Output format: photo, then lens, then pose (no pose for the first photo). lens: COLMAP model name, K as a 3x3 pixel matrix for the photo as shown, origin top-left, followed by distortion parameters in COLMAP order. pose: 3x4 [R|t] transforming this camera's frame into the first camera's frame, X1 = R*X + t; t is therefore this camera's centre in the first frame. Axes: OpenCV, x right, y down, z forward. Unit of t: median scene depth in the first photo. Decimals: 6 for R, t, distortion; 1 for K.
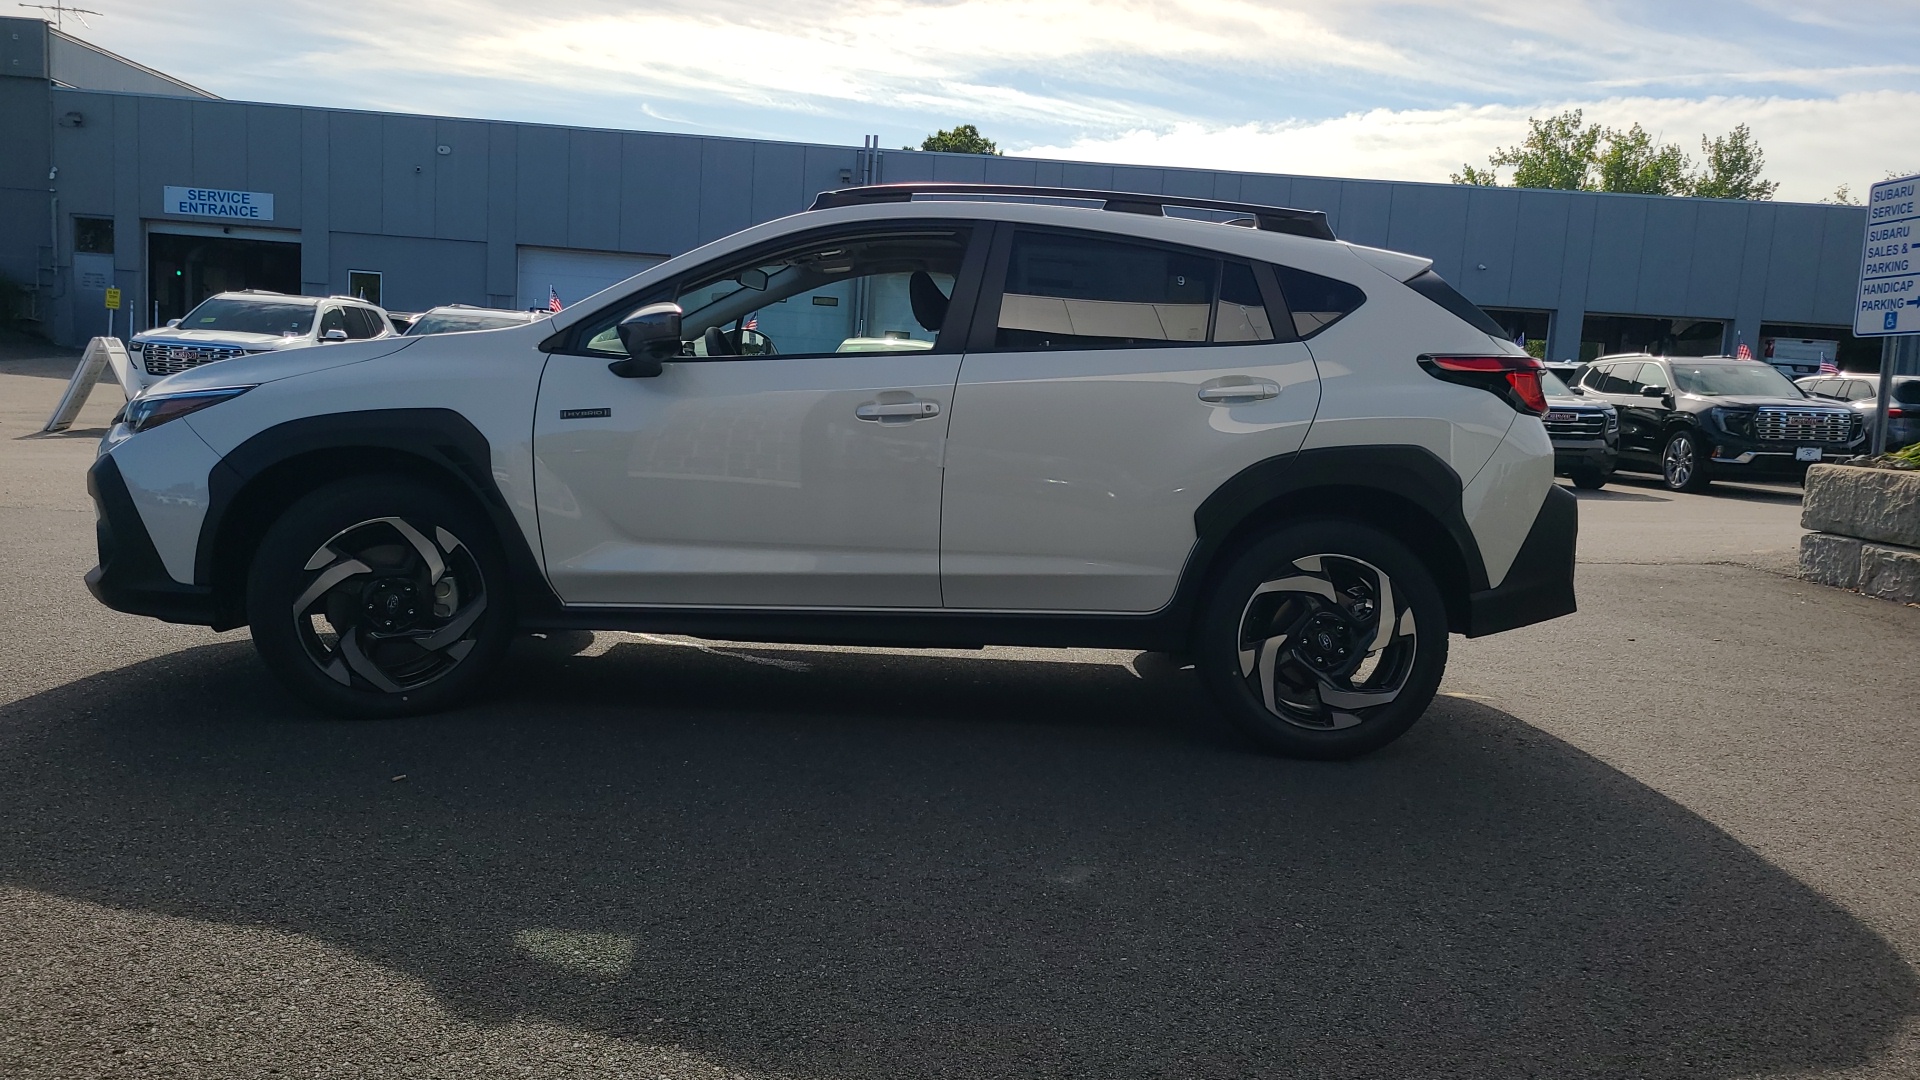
lens RADIAL K [[1425.9, 0, 960.0], [0, 1425.9, 540.0], [0, 0, 1]] dist [0.033655, 0.000336]
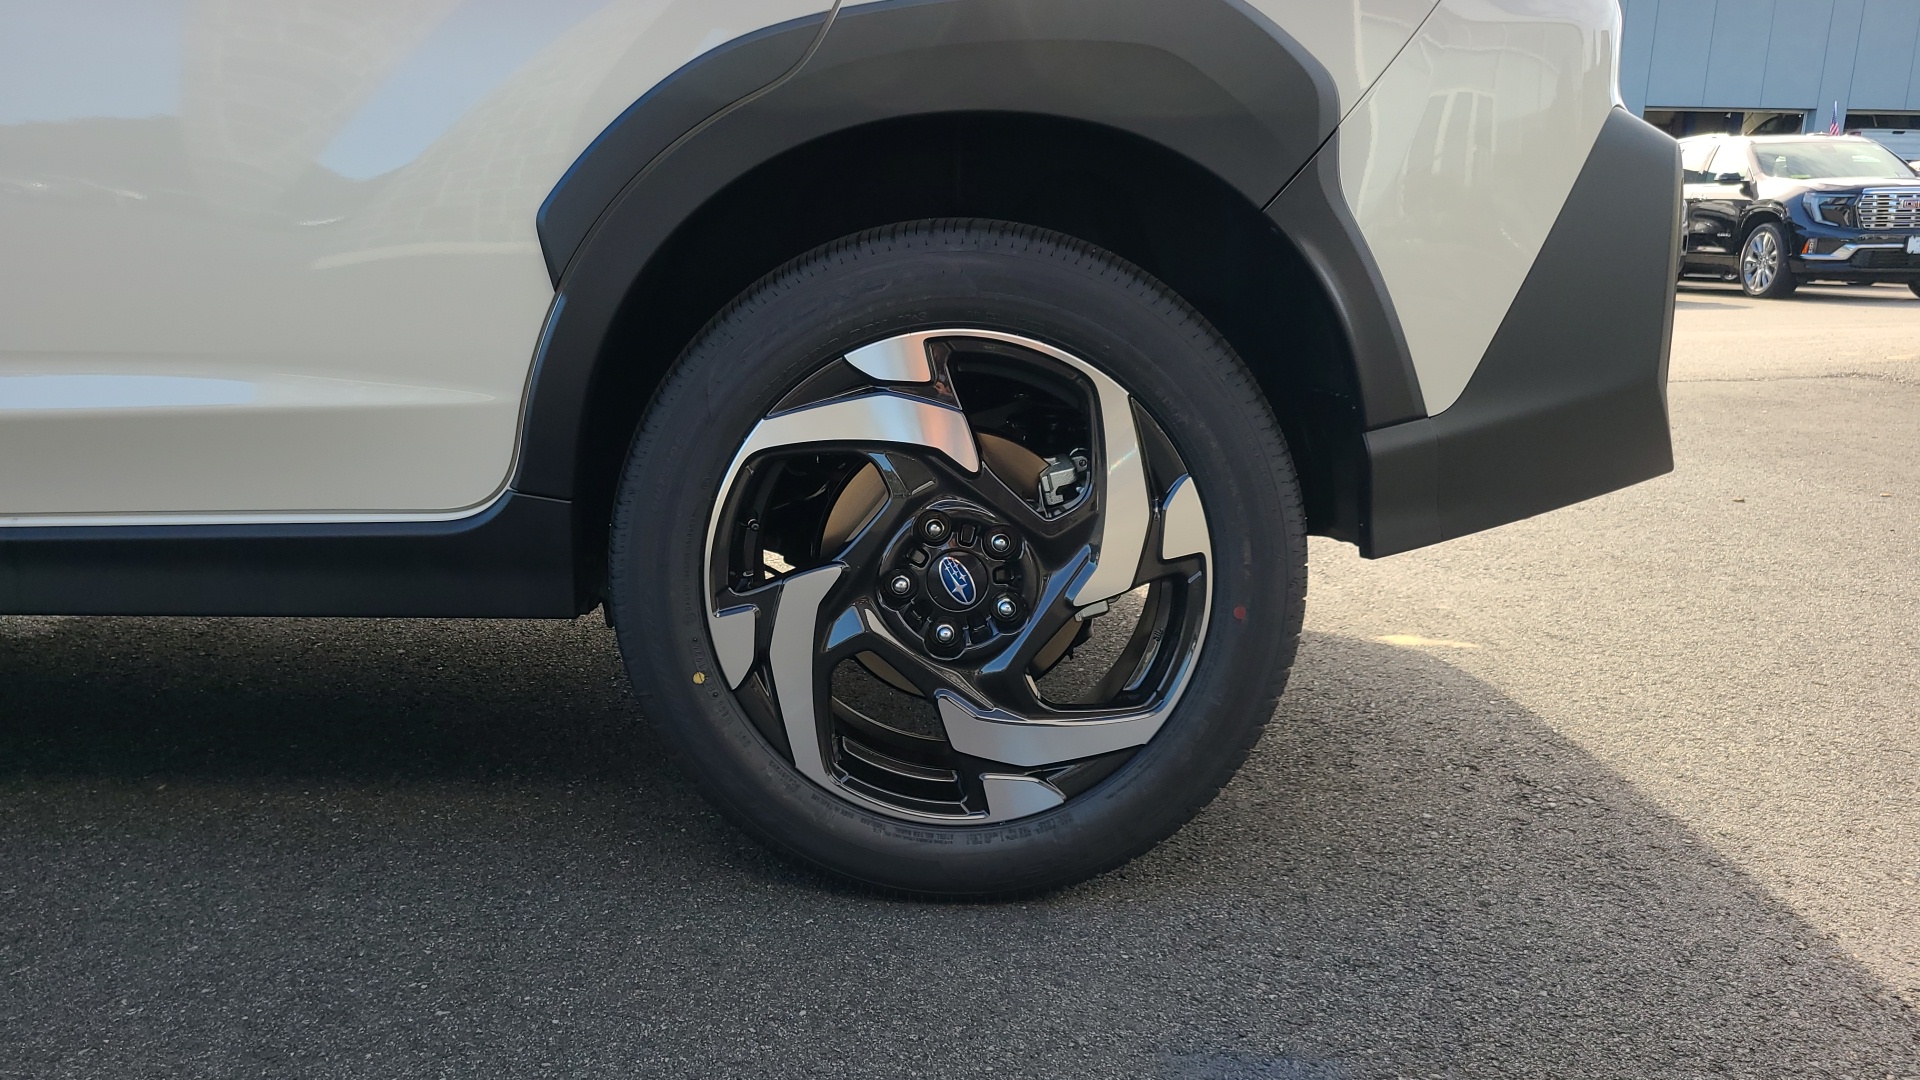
lens RADIAL K [[1468.8, 0, 960.0], [0, 1468.8, 540.0], [0, 0, 1]] dist [0.030861, -0.001014]
pose [[0.999356, -0.029556, -0.020369, 0.129986], [0.031447, 0.994511, 0.099791, 0.012229], [0.017308, -0.100367, 0.994800, 0.315149]]
